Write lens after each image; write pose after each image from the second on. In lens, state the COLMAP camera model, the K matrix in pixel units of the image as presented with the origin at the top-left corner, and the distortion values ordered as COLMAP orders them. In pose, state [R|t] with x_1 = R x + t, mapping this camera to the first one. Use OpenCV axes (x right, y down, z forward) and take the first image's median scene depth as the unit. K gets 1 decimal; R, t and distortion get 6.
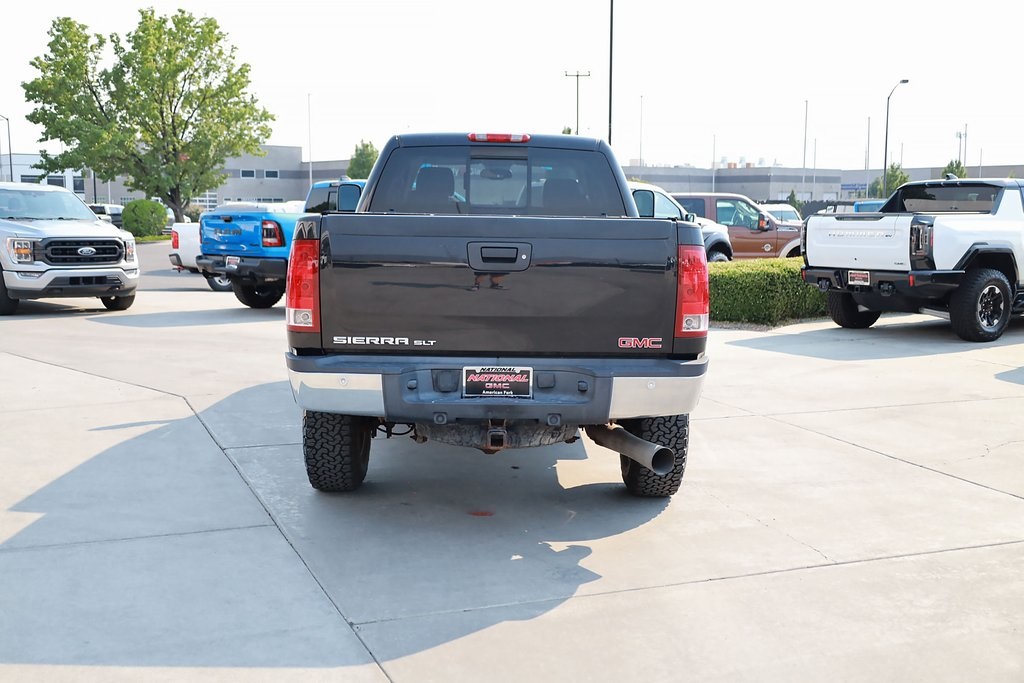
lens RADIAL K [[1098.5, 0, 497.8], [0, 1098.5, 339.9], [0, 0, 1]] dist [0.006122, 0.018558]
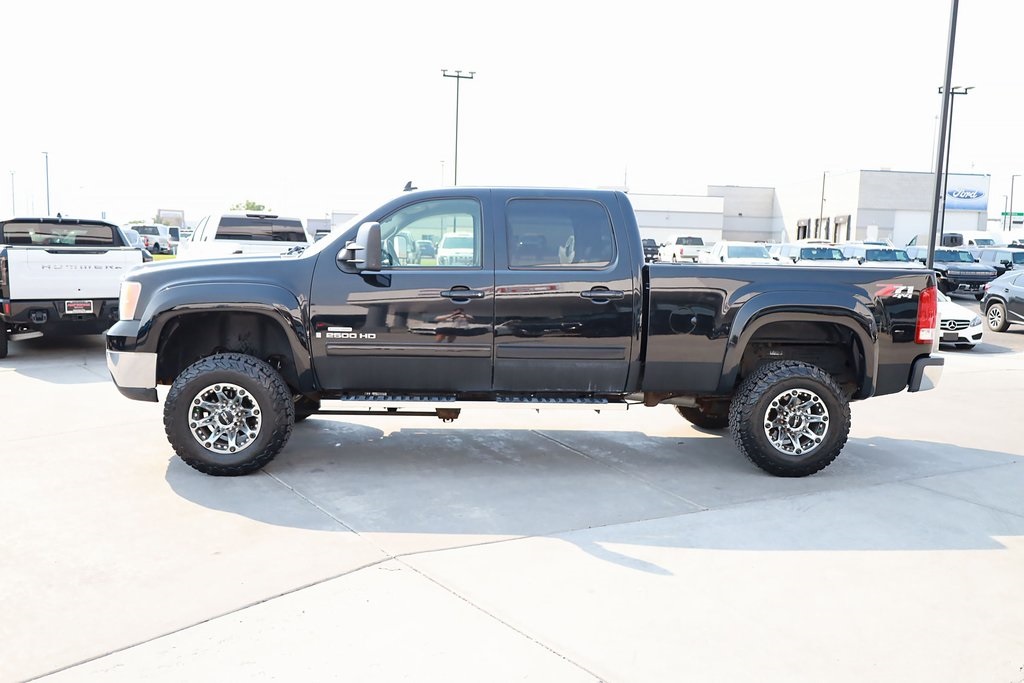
lens RADIAL K [[800.2, 0, 512.0], [0, 800.2, 341.5], [0, 0, 1]] dist [-0.015339, 0.003113]
pose [[-0.076092, -0.117720, 0.990127, -0.487466], [0.096091, 0.987519, 0.124794, -0.080414], [-0.992460, 0.104639, -0.063831, 0.636514]]
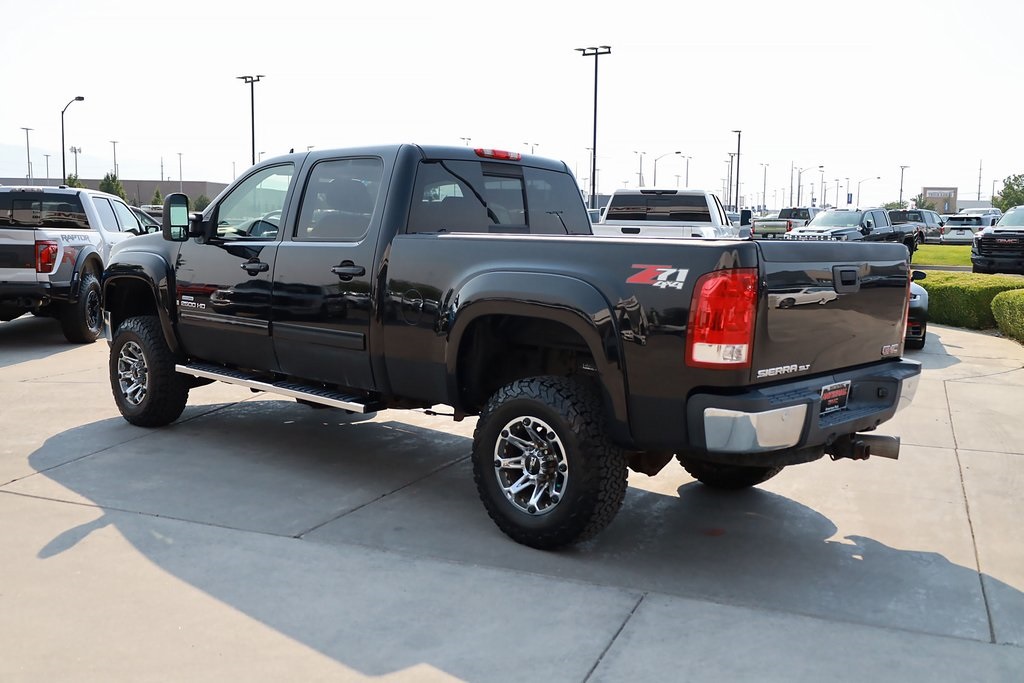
lens RADIAL K [[1000.6, 0, 508.3], [0, 1000.6, 338.5], [0, 0, 1]] dist [-0.005906, -0.006783]
pose [[0.688584, -0.077351, 0.721020, -0.343388], [0.075501, 0.996538, 0.034804, -0.028662], [-0.721216, 0.030472, 0.692040, 0.211932]]
